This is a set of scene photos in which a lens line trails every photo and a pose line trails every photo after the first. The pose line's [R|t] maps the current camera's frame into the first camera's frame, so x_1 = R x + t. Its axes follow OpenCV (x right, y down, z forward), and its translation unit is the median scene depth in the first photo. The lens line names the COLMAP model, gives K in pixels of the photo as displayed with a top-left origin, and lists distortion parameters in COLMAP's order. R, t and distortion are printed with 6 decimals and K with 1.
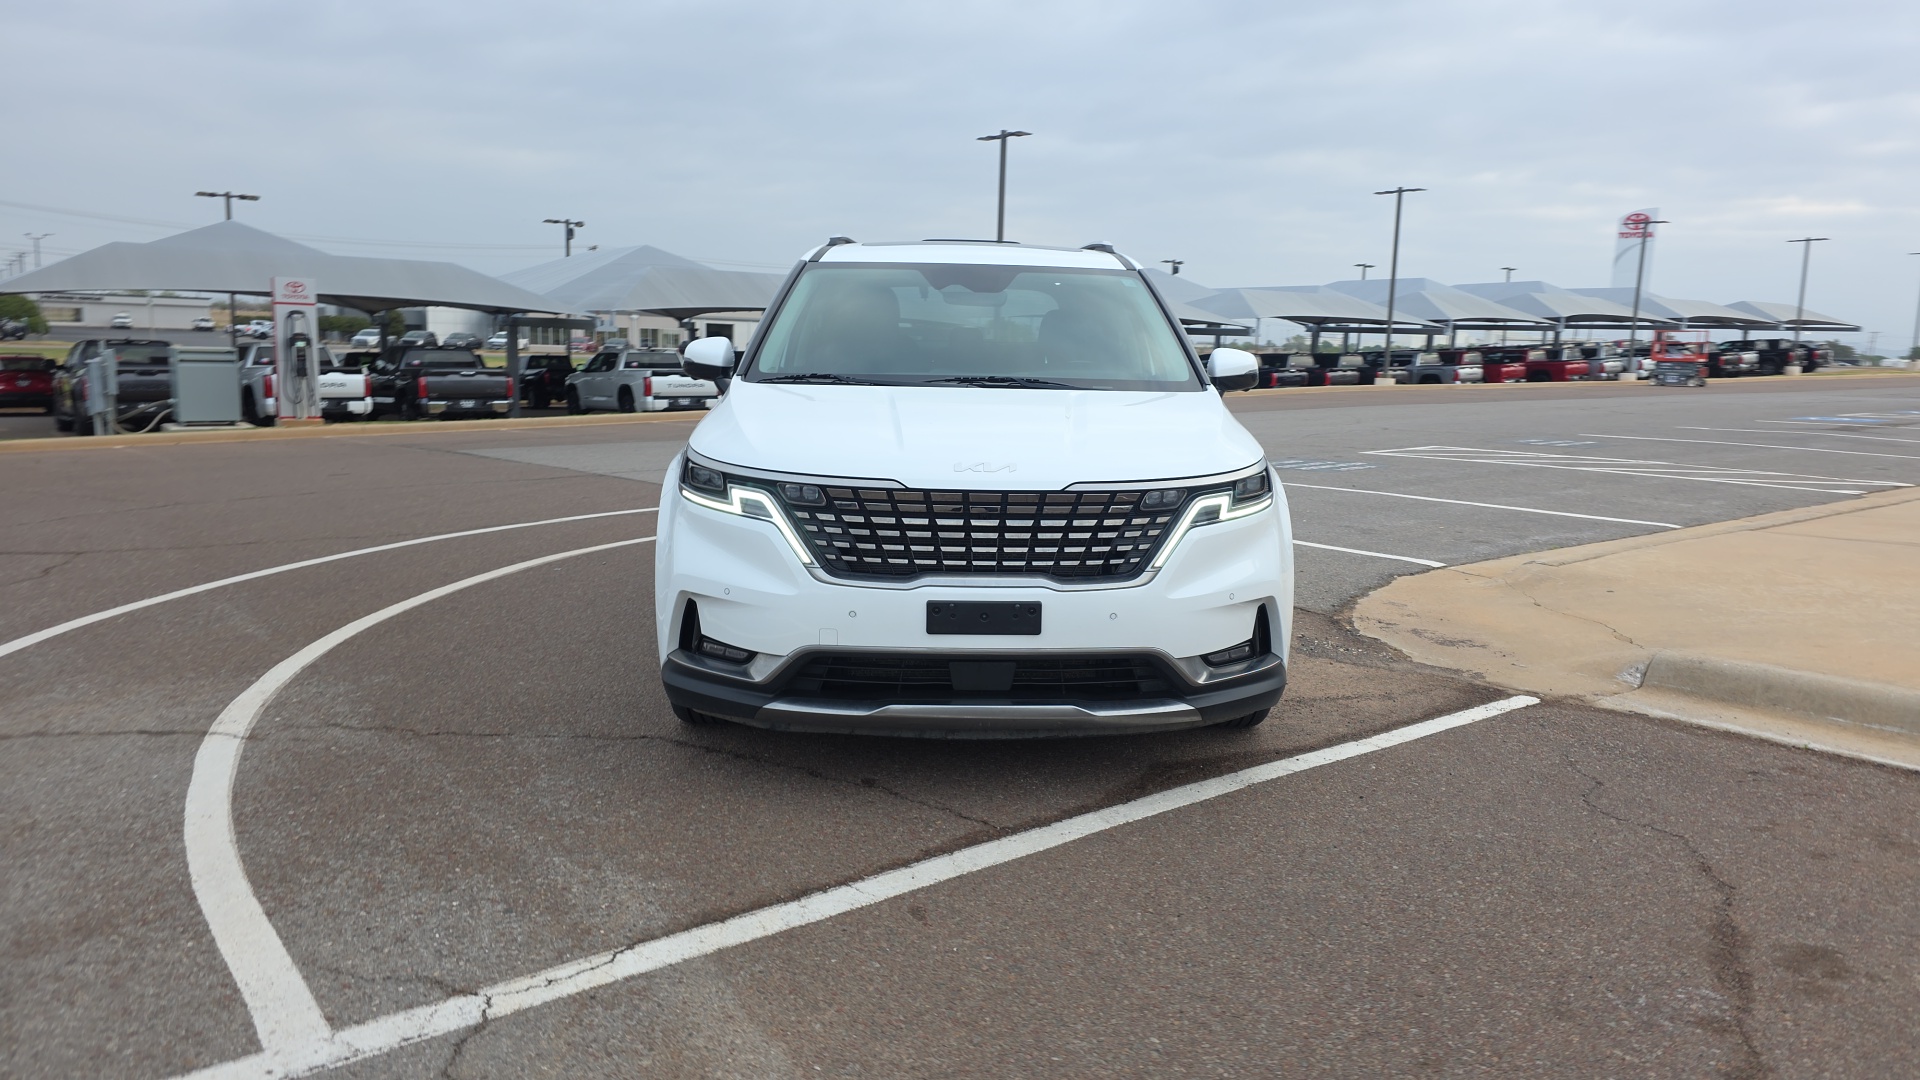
lens RADIAL K [[1275.2, 0, 963.4], [0, 1275.2, 565.7], [0, 0, 1]] dist [0.060964, -0.065373]
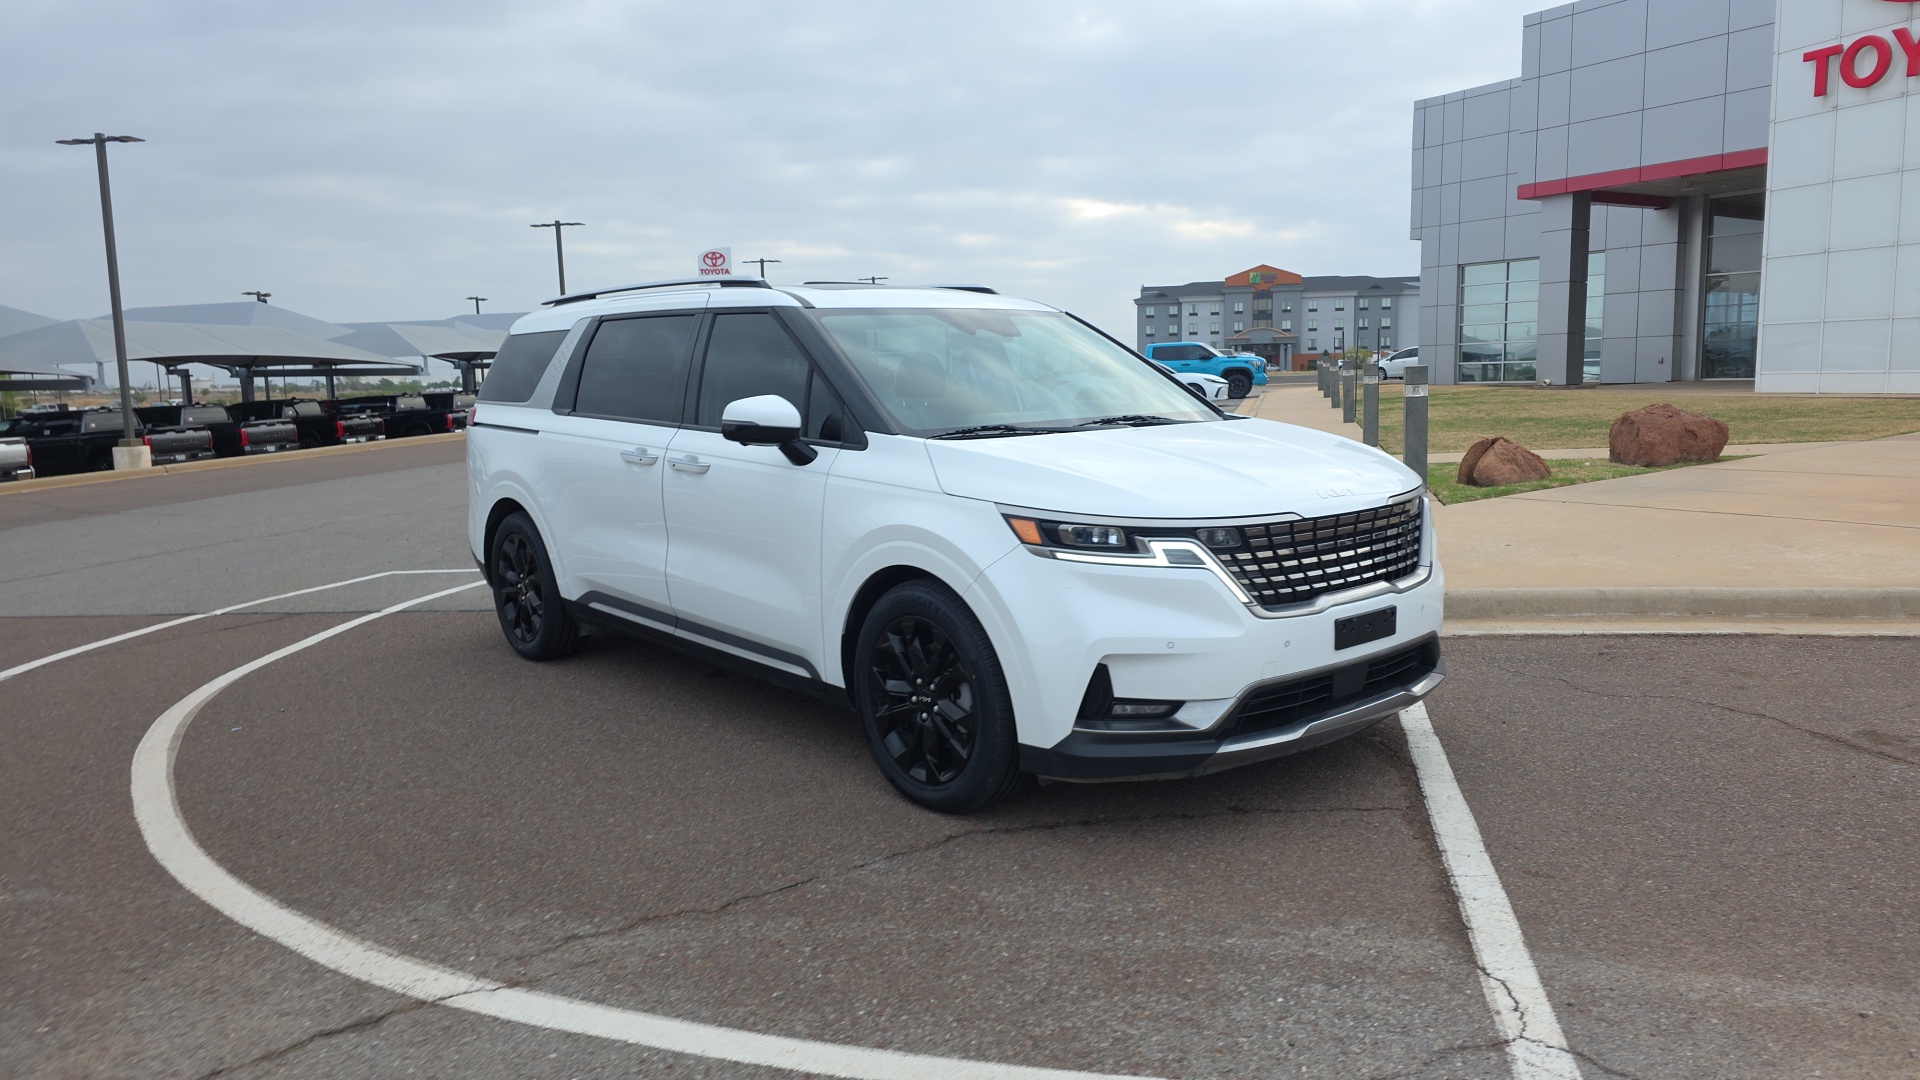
lens RADIAL K [[1310.2, 0, 975.9], [0, 1310.2, 565.2], [0, 0, 1]] dist [0.071652, -0.076317]
pose [[0.772416, -0.133814, 0.620860, -0.921214], [0.152207, 0.988067, 0.023596, -0.087586], [-0.616609, 0.076273, 0.783566, 0.295143]]
